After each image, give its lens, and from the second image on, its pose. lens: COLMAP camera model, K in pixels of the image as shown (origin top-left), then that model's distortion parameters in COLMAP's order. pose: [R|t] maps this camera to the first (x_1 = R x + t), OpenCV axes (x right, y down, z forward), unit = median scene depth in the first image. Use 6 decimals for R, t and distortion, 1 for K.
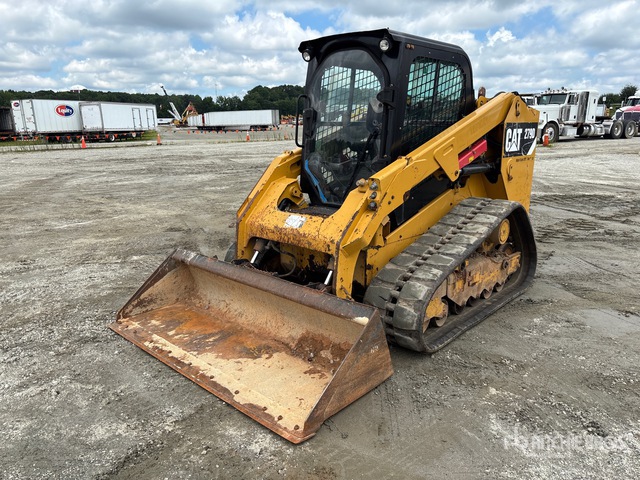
lens RADIAL K [[485.5, 0, 318.5], [0, 485.5, 236.2], [0, 0, 1]] dist [-0.012390, -0.008751]
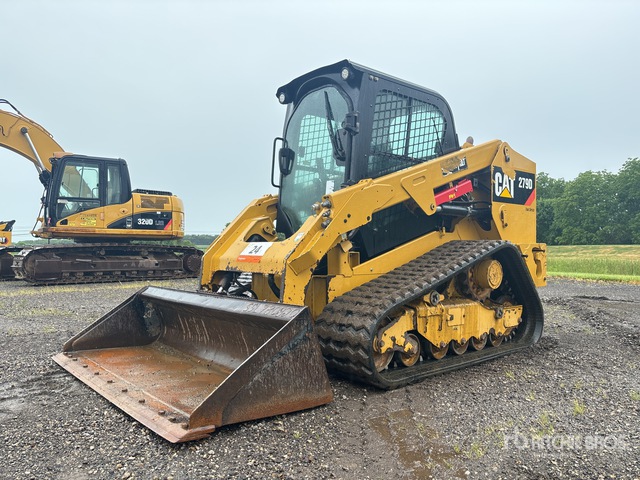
lens RADIAL K [[485.5, 0, 319.1], [0, 485.5, 237.5], [0, 0, 1]] dist [-0.012390, -0.008751]
pose [[0.993772, 0.000011, -0.111432, 0.160875], [-0.027153, 0.969882, -0.242057, 0.153452], [0.108073, 0.243575, 0.963842, 0.076053]]
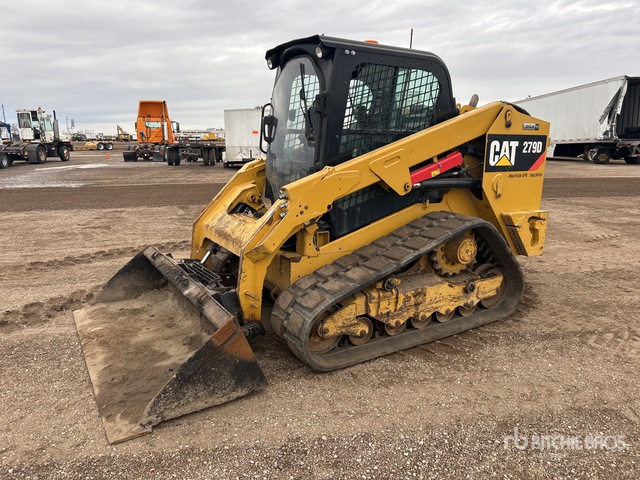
lens RADIAL K [[485.5, 0, 324.1], [0, 485.5, 245.6], [0, 0, 1]] dist [-0.012390, -0.008751]
pose [[0.962365, 0.082523, -0.258928, 0.361618], [-0.080604, 0.996583, 0.018041, -0.018855], [0.259532, 0.003508, 0.965728, 0.046504]]
